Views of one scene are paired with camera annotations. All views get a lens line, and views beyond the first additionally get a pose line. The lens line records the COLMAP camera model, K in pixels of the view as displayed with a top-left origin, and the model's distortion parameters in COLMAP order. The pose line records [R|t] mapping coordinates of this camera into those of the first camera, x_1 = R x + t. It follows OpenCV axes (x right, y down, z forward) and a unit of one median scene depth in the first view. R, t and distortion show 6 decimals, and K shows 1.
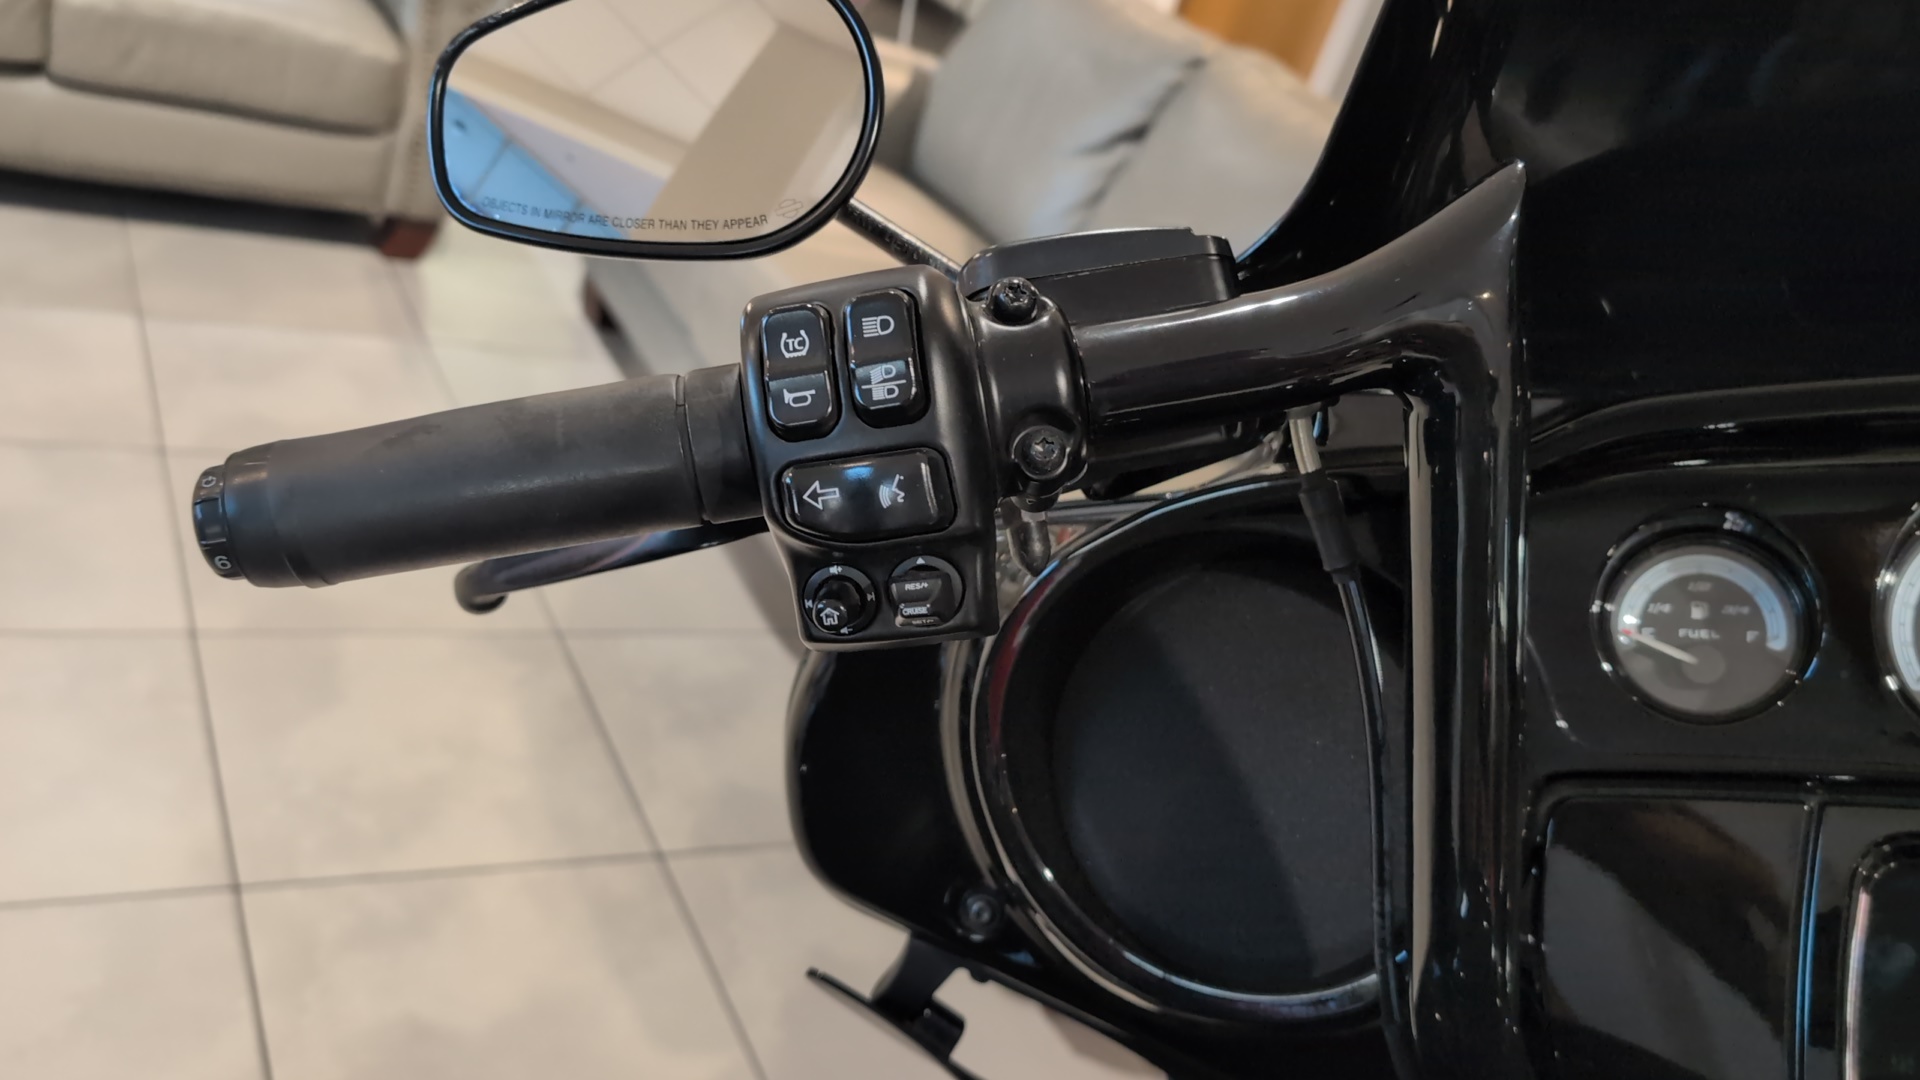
lens RADIAL K [[1668.4, 0, 960.0], [0, 1668.4, 540.0], [0, 0, 1]] dist [0.061431, -0.078391]
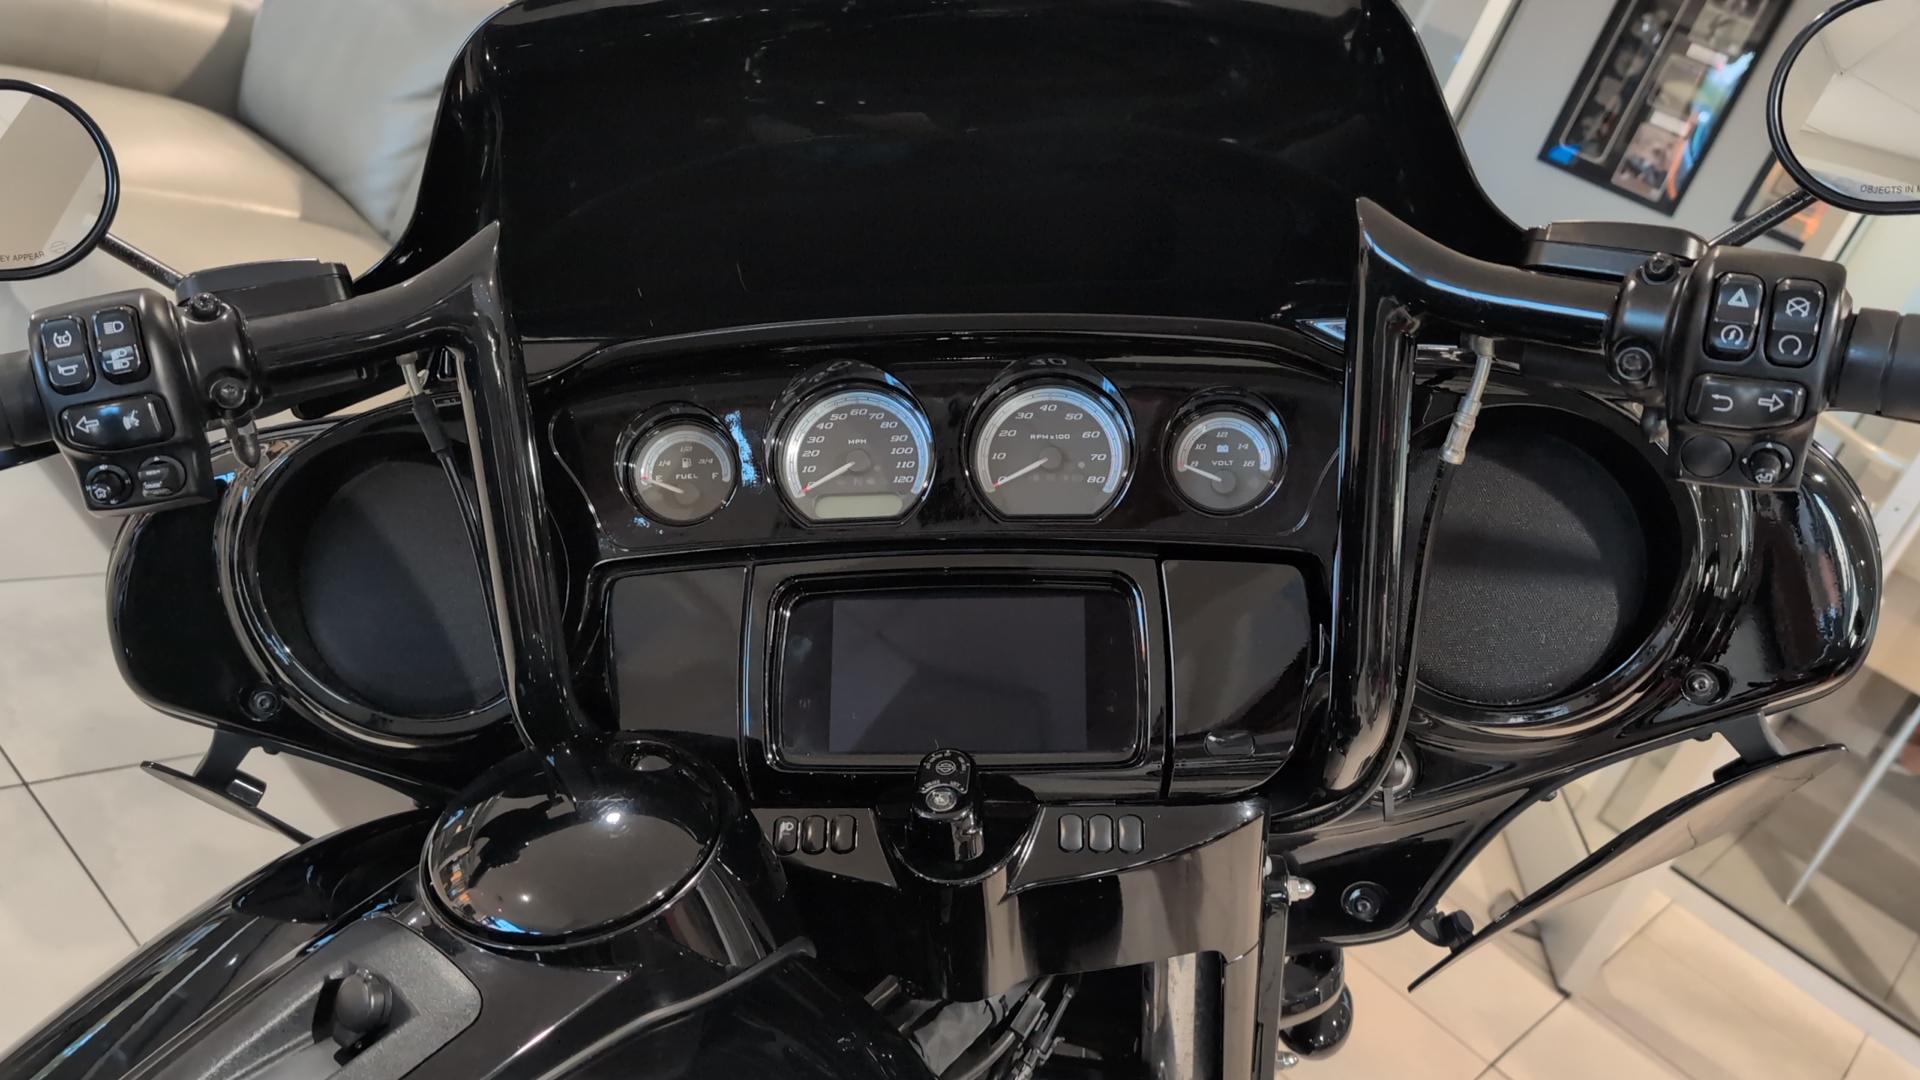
lens RADIAL K [[1668.4, 0, 960.0], [0, 1668.4, 540.0], [0, 0, 1]] dist [0.061431, -0.078391]
pose [[0.940592, -0.086692, 0.328286, 0.180162], [0.071164, 0.995715, 0.059045, 0.052594], [-0.331999, -0.032175, 0.942731, -0.948928]]
